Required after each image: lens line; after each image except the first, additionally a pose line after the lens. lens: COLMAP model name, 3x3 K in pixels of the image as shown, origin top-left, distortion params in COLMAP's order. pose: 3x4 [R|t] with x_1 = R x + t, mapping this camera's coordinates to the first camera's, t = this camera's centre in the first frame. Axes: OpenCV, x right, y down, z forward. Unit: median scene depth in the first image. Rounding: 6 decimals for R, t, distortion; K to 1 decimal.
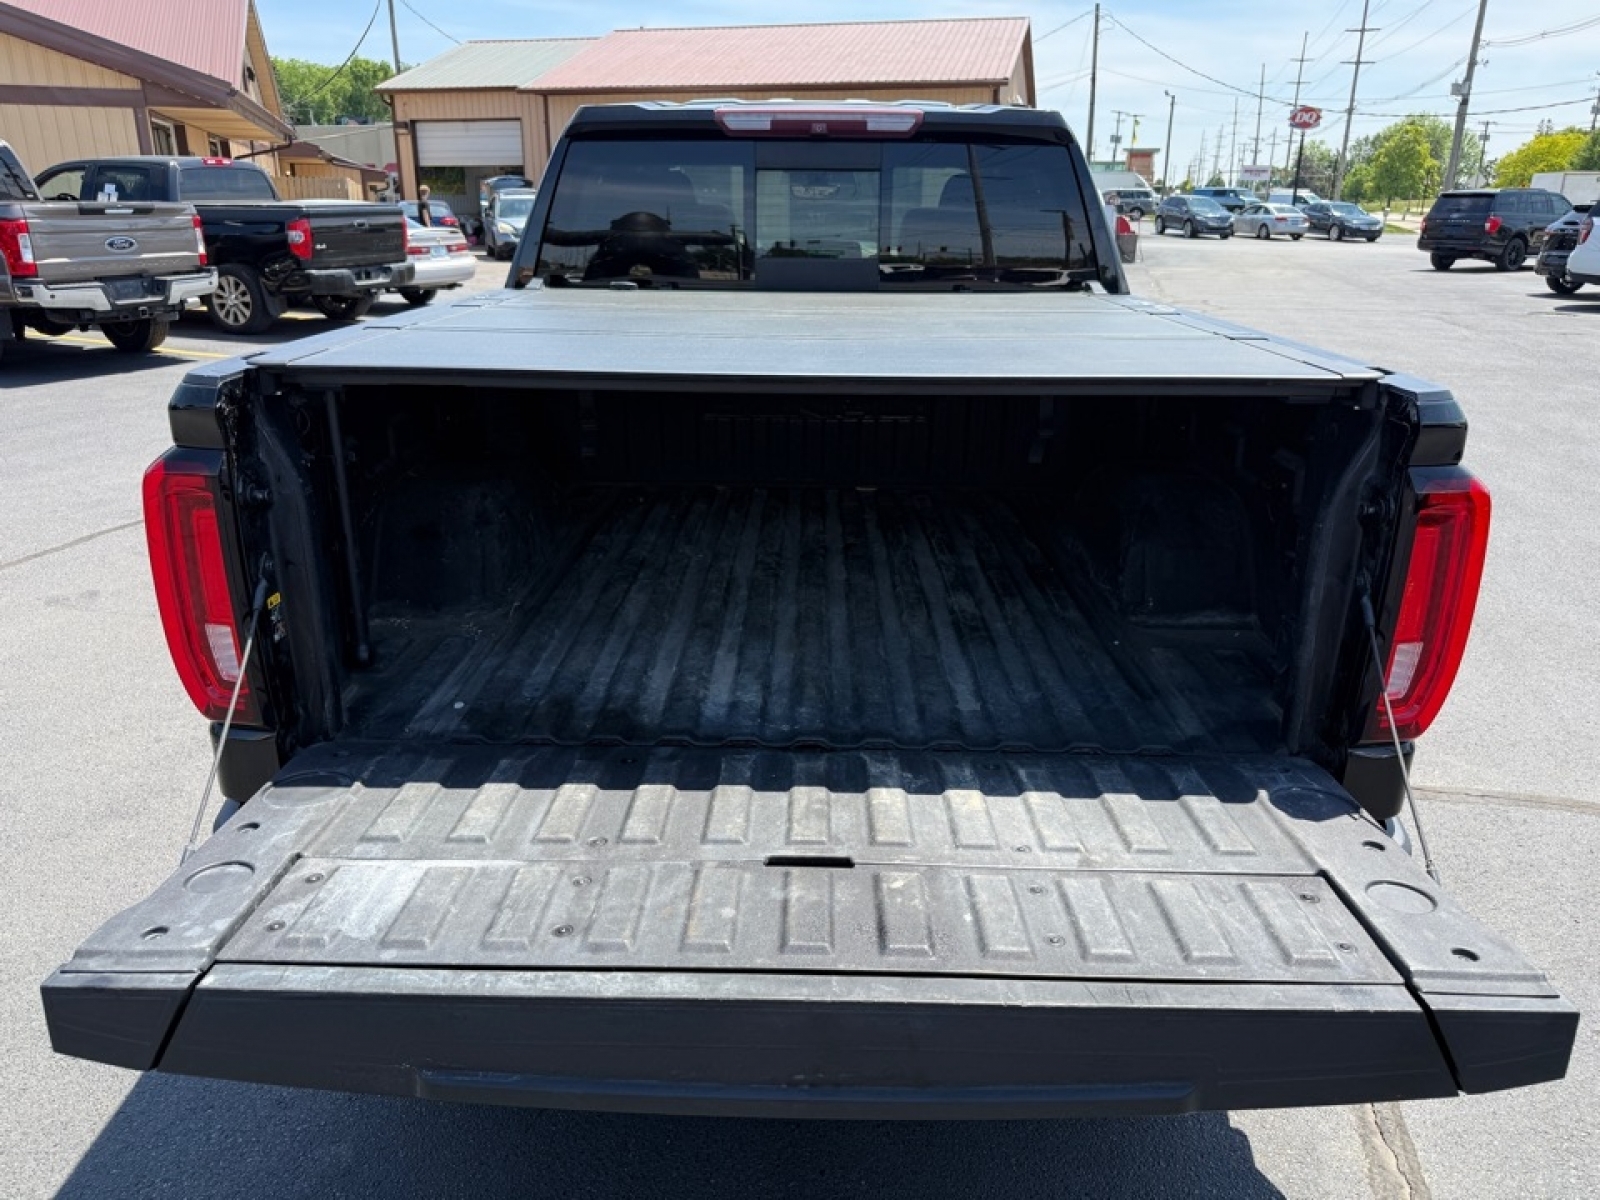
lens RADIAL K [[1135.9, 0, 800.0], [0, 1135.9, 600.0], [0, 0, 1]] dist [-0.001977, -0.003694]
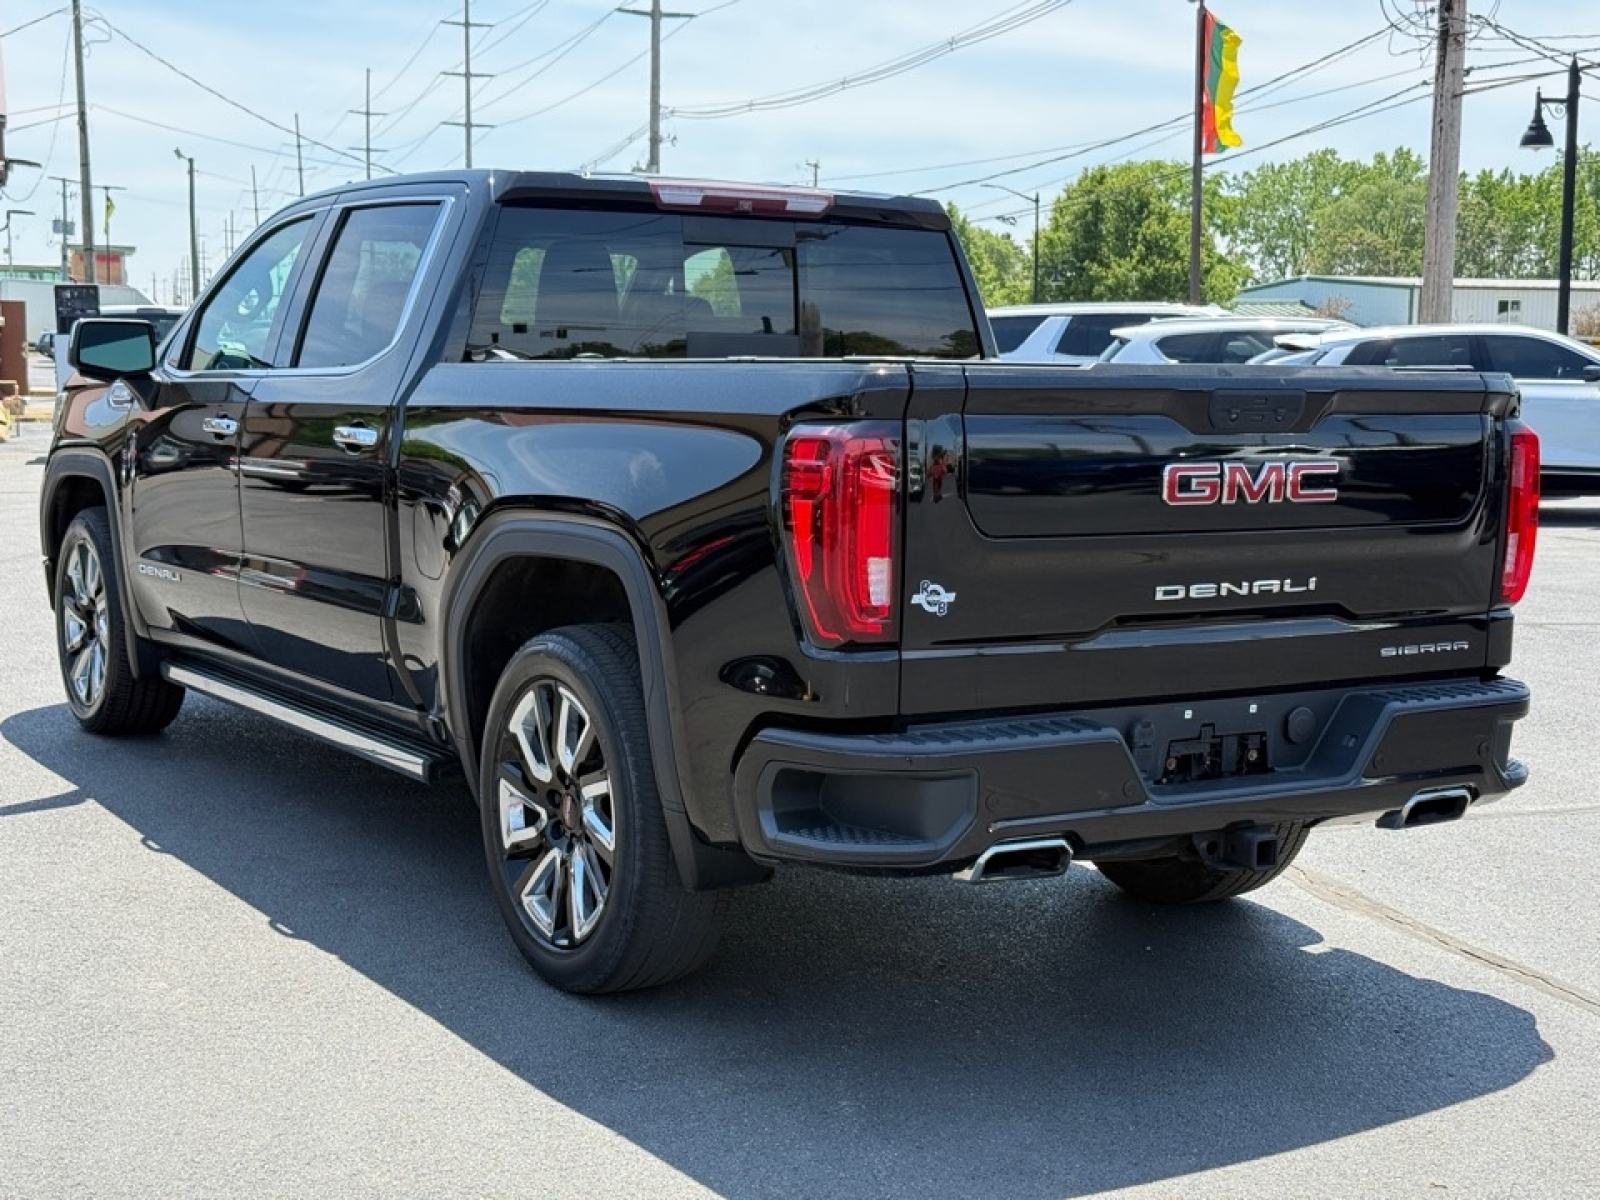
lens RADIAL K [[2214.4, 0, 809.8], [0, 2214.4, 599.9], [0, 0, 1]] dist [0.183119, -0.365064]
pose [[0.833711, -0.054262, 0.549529, -0.091897], [0.174679, 0.969973, -0.169234, 0.022350], [-0.523845, 0.237083, 0.818155, -0.046583]]
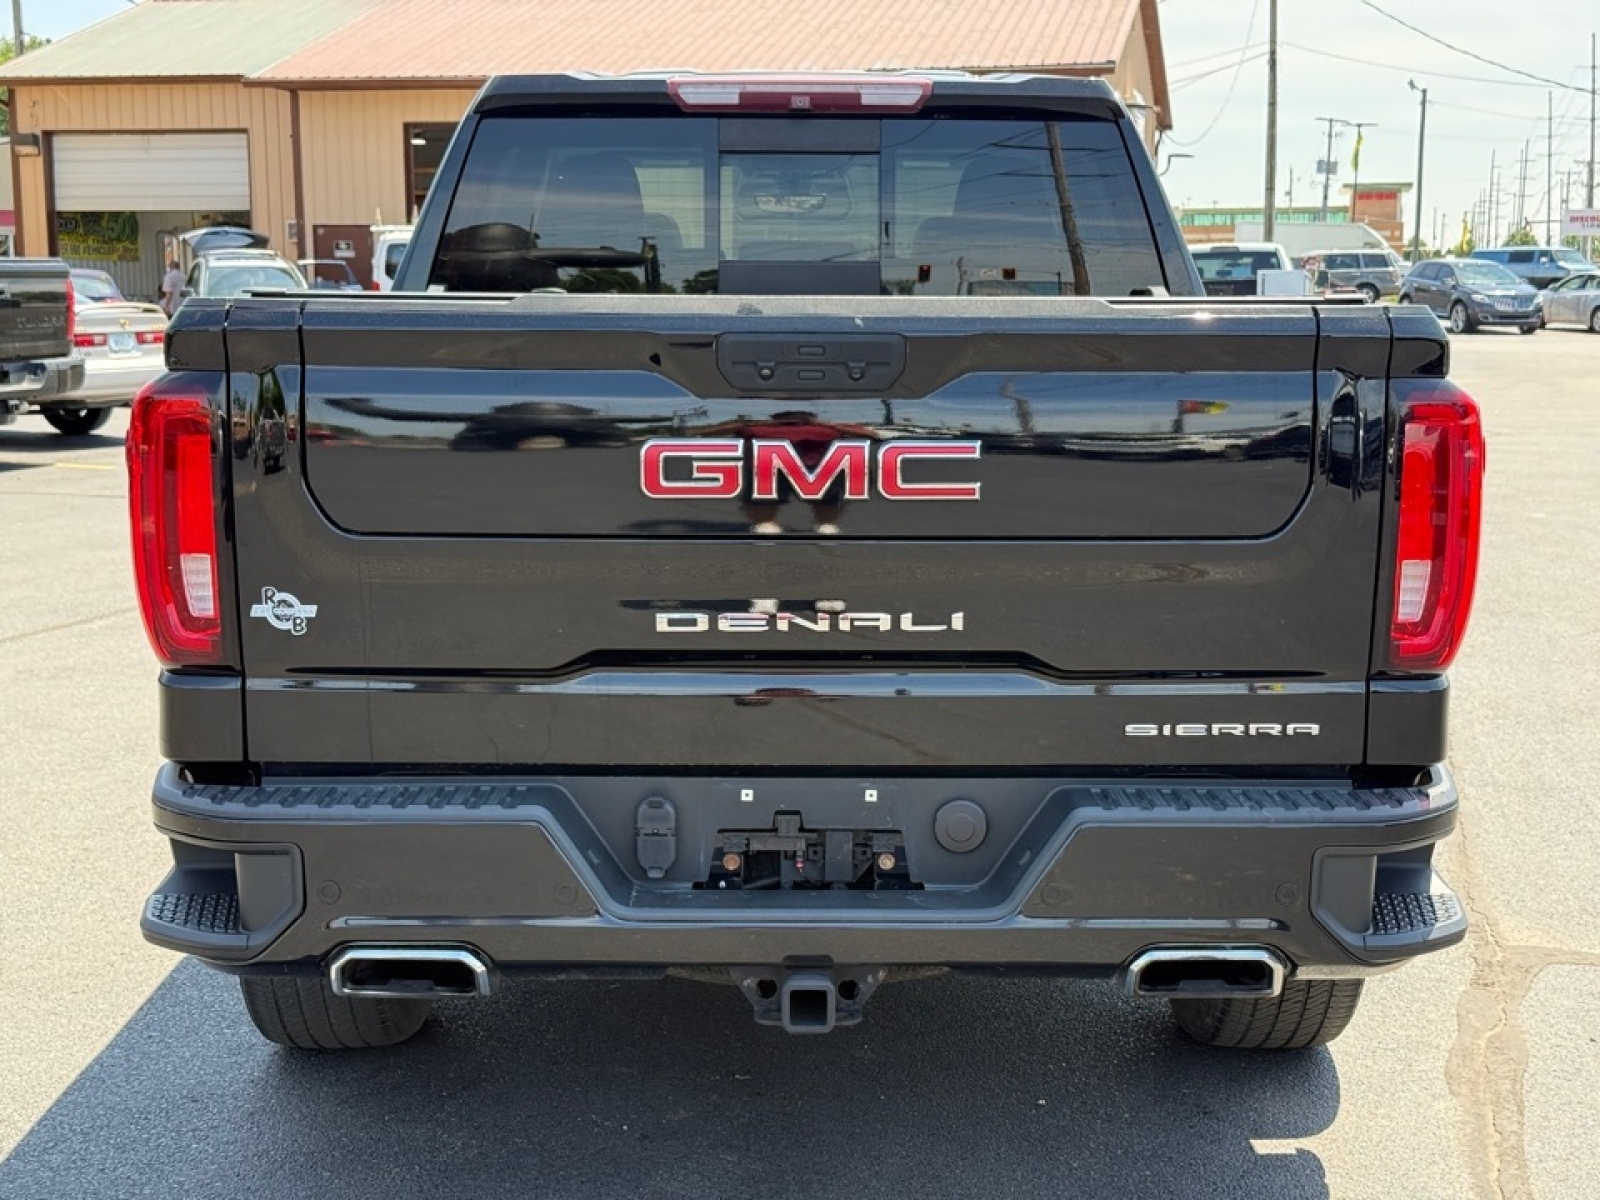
lens RADIAL K [[2214.4, 0, 809.8], [0, 2214.4, 599.9], [0, 0, 1]] dist [0.183119, -0.365064]
pose [[0.999607, -0.009028, 0.026536, -0.001905], [0.014044, 0.980620, -0.195415, 0.020670], [-0.024258, 0.195711, 0.980362, -0.041267]]
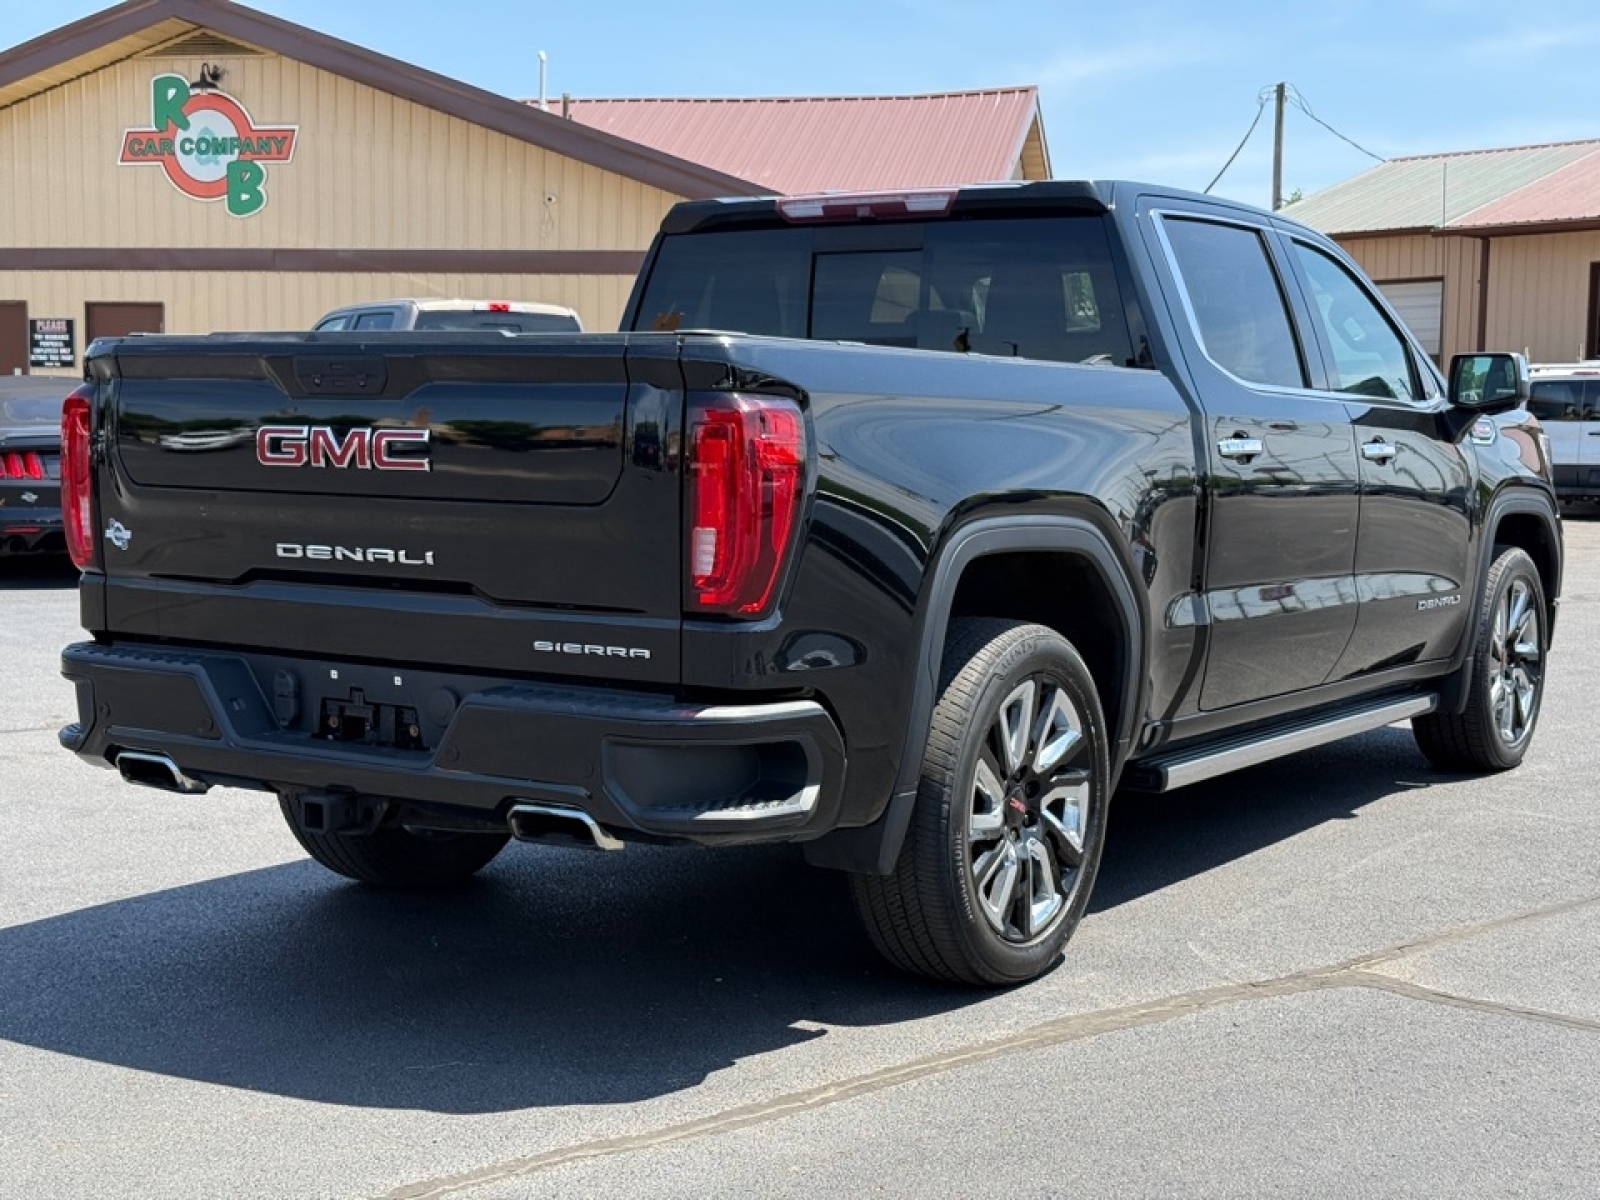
lens RADIAL K [[2214.4, 0, 809.8], [0, 2214.4, 599.9], [0, 0, 1]] dist [0.183119, -0.365064]
pose [[0.846185, 0.045511, -0.530943, 0.092840], [-0.183501, 0.960296, -0.210138, 0.029248], [0.500299, 0.275245, 0.820940, -0.046735]]
